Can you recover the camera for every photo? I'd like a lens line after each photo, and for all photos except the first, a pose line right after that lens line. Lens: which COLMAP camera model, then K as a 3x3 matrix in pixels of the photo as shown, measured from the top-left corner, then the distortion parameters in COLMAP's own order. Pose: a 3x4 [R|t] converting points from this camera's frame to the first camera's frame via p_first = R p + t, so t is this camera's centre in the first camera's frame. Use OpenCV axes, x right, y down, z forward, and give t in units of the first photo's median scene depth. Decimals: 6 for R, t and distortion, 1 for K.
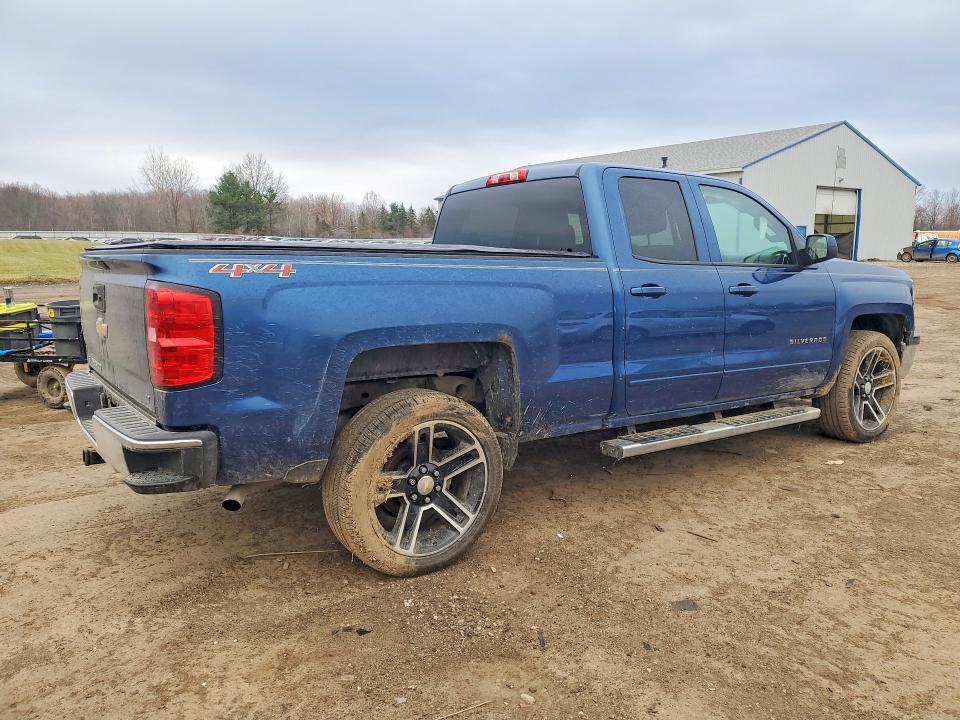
lens RADIAL K [[785.5, 0, 480.0], [0, 785.5, 360.0], [0, 0, 1]] dist [0.014302, 0.005235]
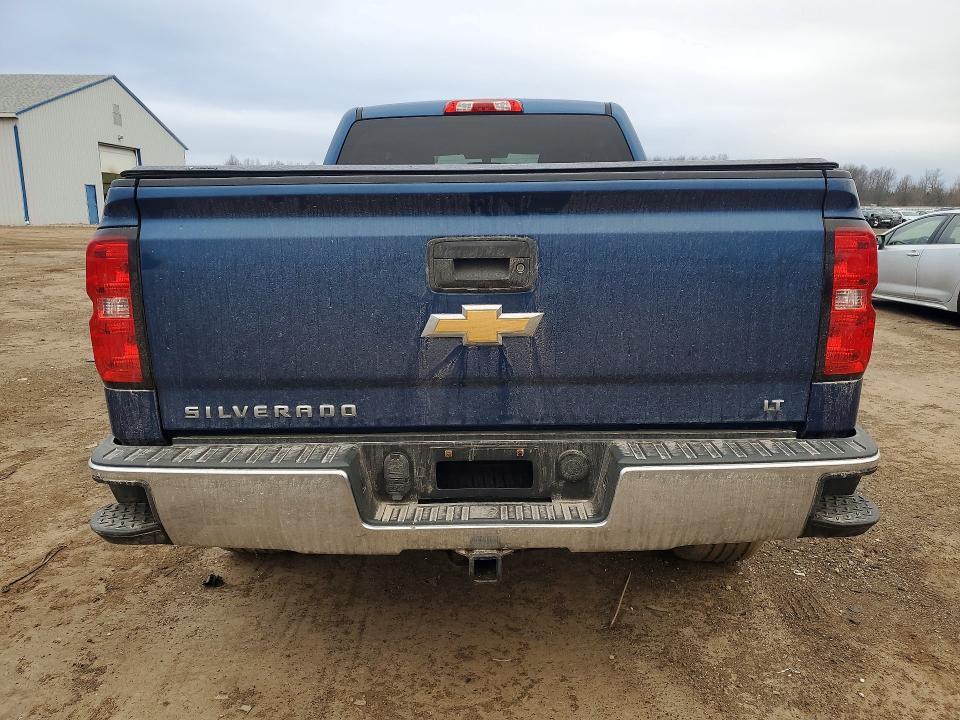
lens RADIAL K [[785.5, 0, 480.0], [0, 785.5, 360.0], [0, 0, 1]] dist [0.014302, 0.005235]
pose [[0.548096, -0.153944, 0.822127, -0.739034], [0.117985, 0.987318, 0.106218, -0.056876], [-0.828052, 0.038781, 0.559308, 0.572417]]
